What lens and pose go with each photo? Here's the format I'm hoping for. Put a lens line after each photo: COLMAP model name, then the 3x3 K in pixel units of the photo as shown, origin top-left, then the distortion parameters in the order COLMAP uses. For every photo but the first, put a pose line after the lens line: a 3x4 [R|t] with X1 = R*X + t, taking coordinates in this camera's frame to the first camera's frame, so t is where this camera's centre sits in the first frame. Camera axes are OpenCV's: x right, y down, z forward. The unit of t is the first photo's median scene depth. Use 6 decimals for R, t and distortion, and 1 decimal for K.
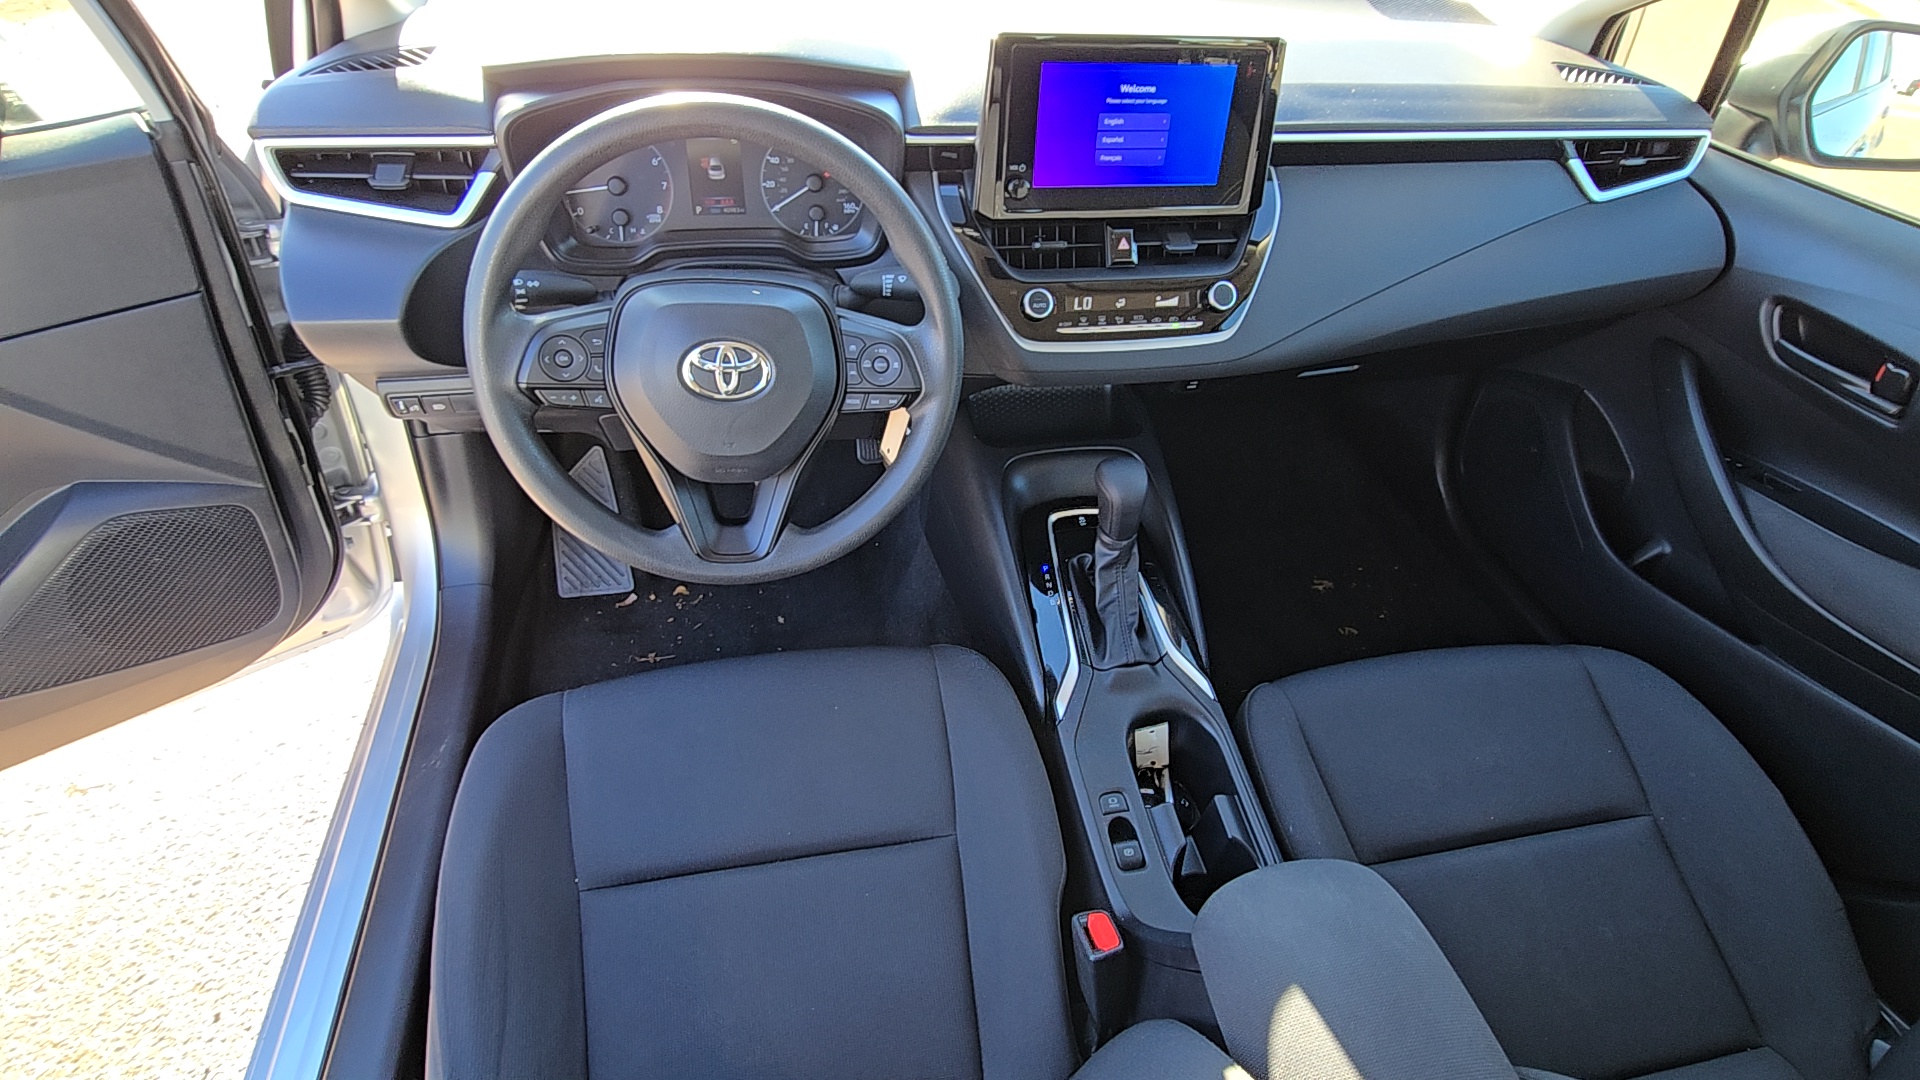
lens RADIAL K [[976.7, 0, 974.6], [0, 976.7, 544.4], [0, 0, 1]] dist [-0.004647, 0.007039]
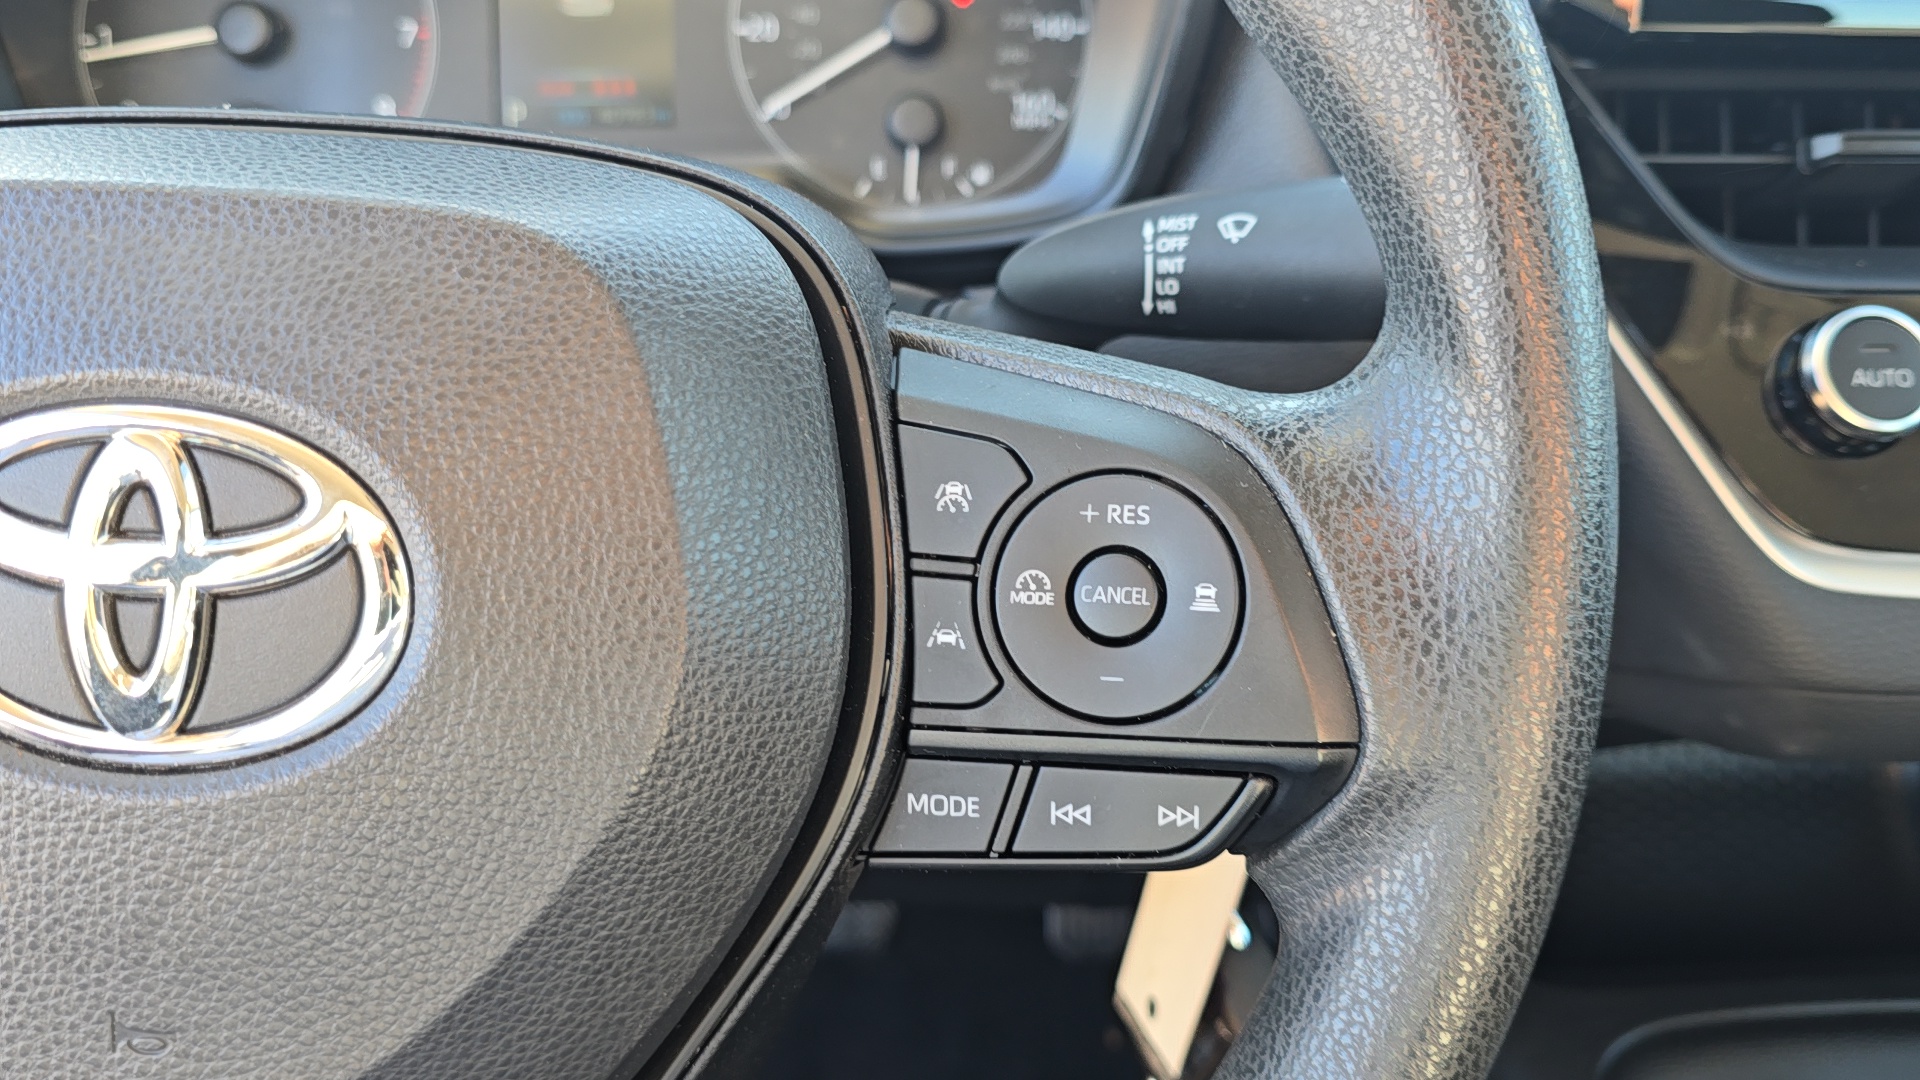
lens RADIAL K [[1644.5, 0, 959.1], [0, 1644.5, 565.5], [0, 0, 1]] dist [-0.039037, -0.001184]
pose [[0.980647, 0.014521, -0.195247, -0.060045], [-0.066103, 0.963244, -0.260369, -0.101575], [0.184290, 0.268236, 0.945561, 0.650366]]
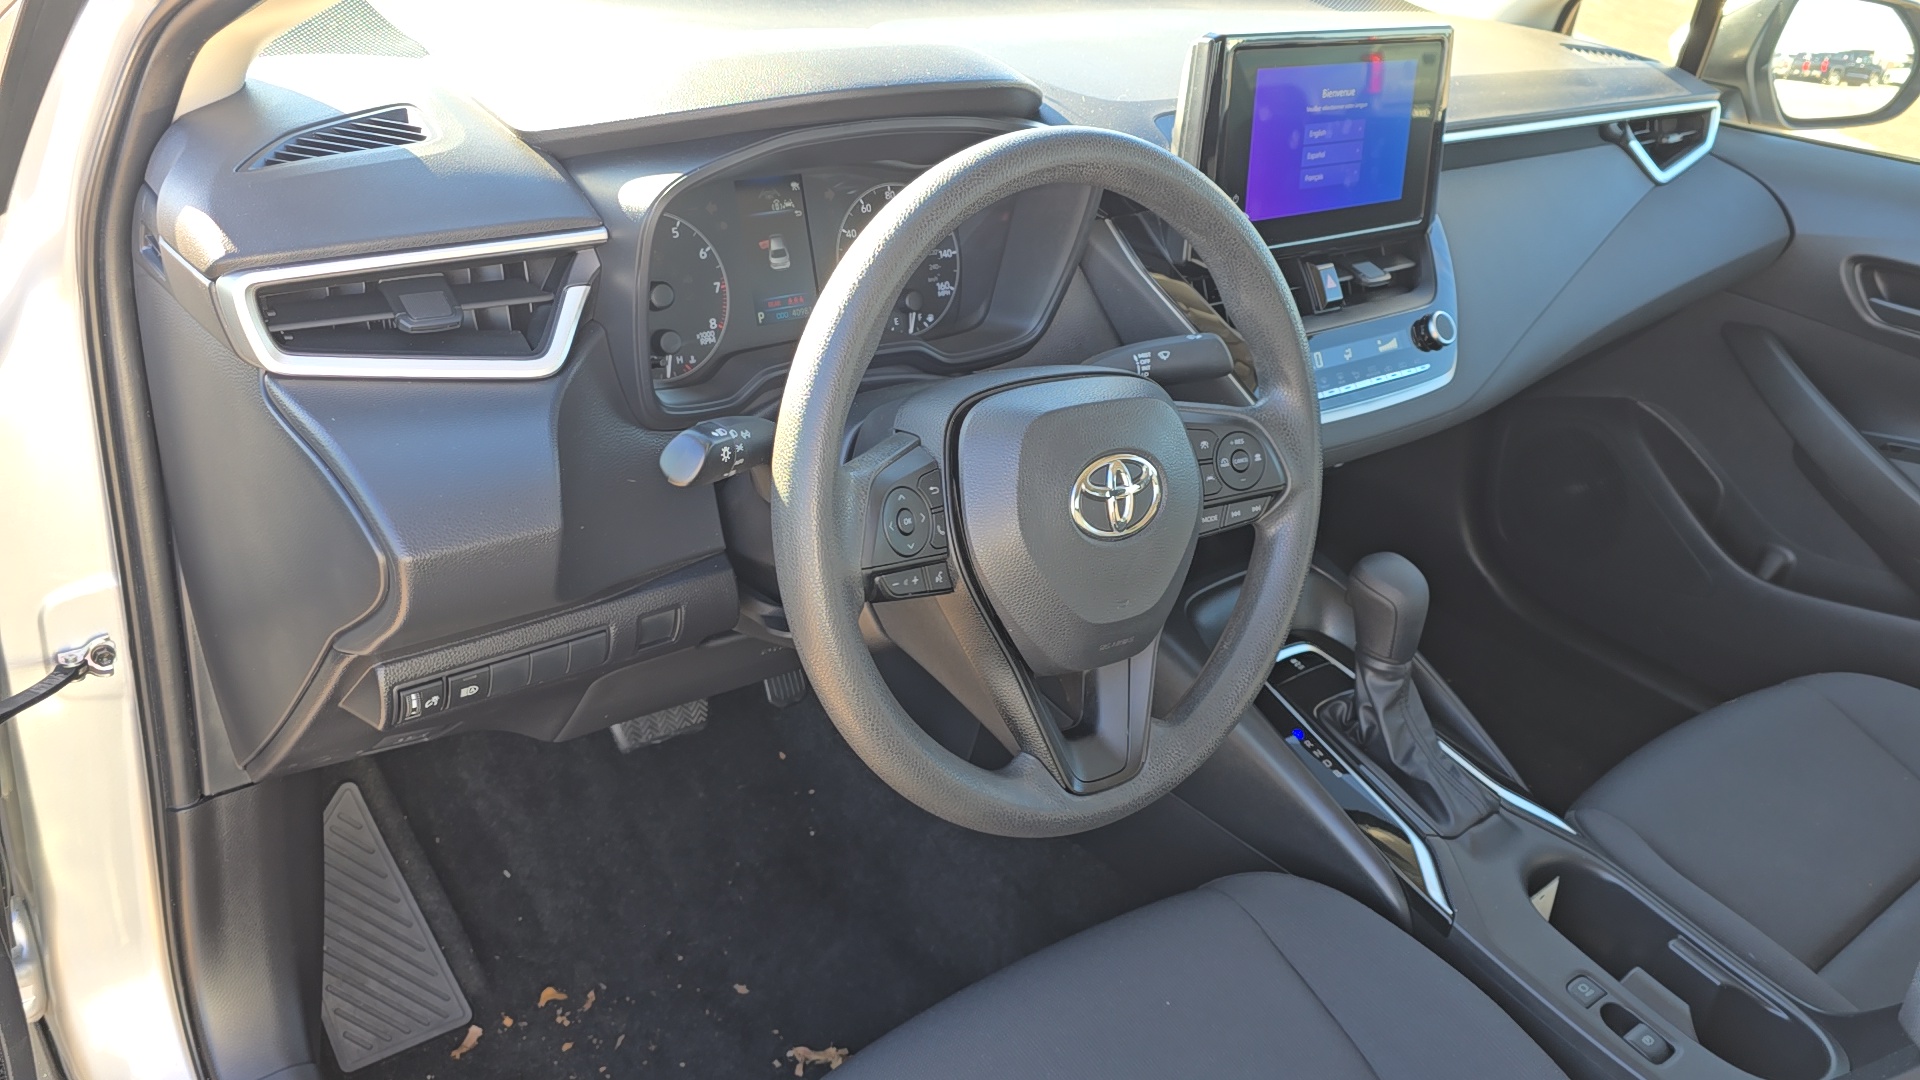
lens RADIAL K [[1596.5, 0, 973.7], [0, 1596.5, 540.6], [0, 0, 1]] dist [-0.011656, 0.004572]
pose [[0.882626, -0.190412, 0.429784, -0.705663], [0.272003, 0.952555, -0.136579, -0.017582], [-0.383387, 0.237451, 0.892542, 0.031178]]
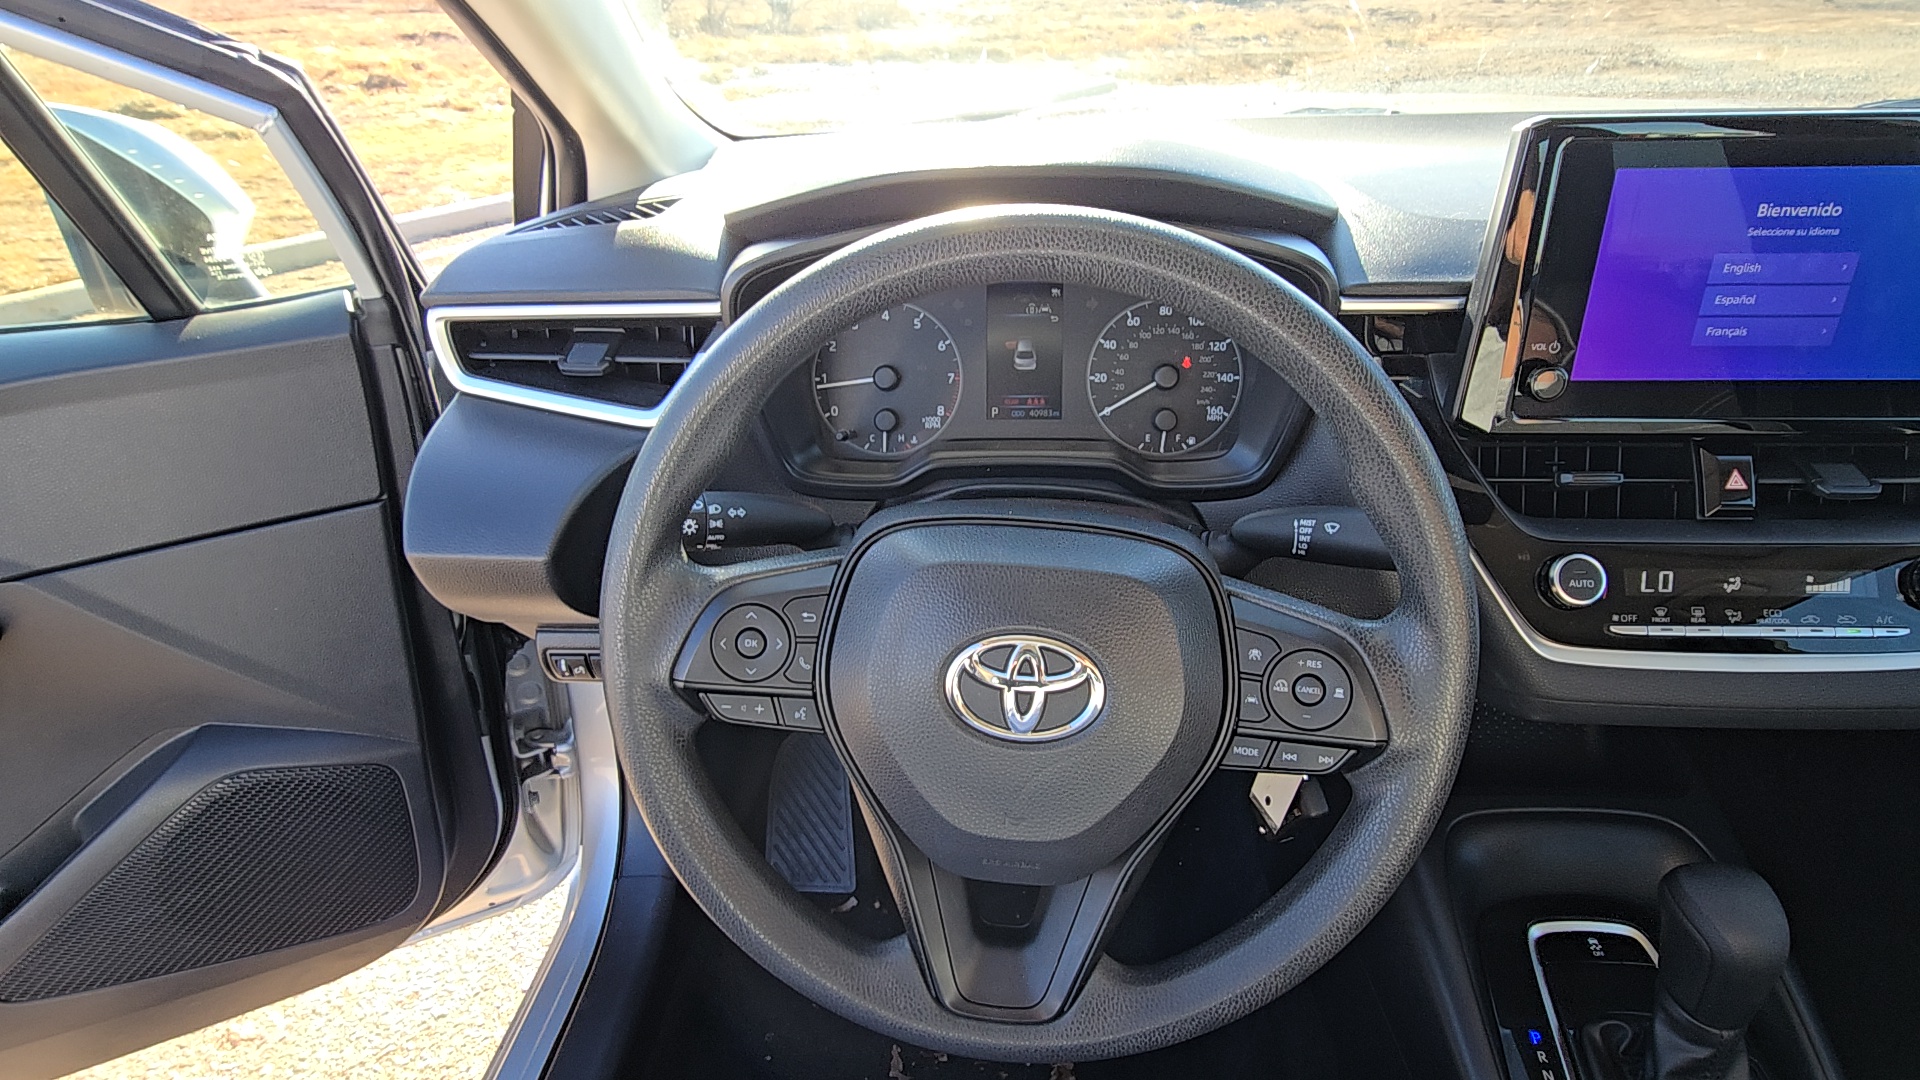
lens RADIAL K [[976.7, 0, 974.6], [0, 976.7, 544.4], [0, 0, 1]] dist [-0.004647, 0.007039]
pose [[0.964535, 0.049391, -0.259292, -0.122462], [-0.103370, 0.974555, -0.198890, -0.122551], [0.242871, 0.218639, 0.945098, 0.395994]]
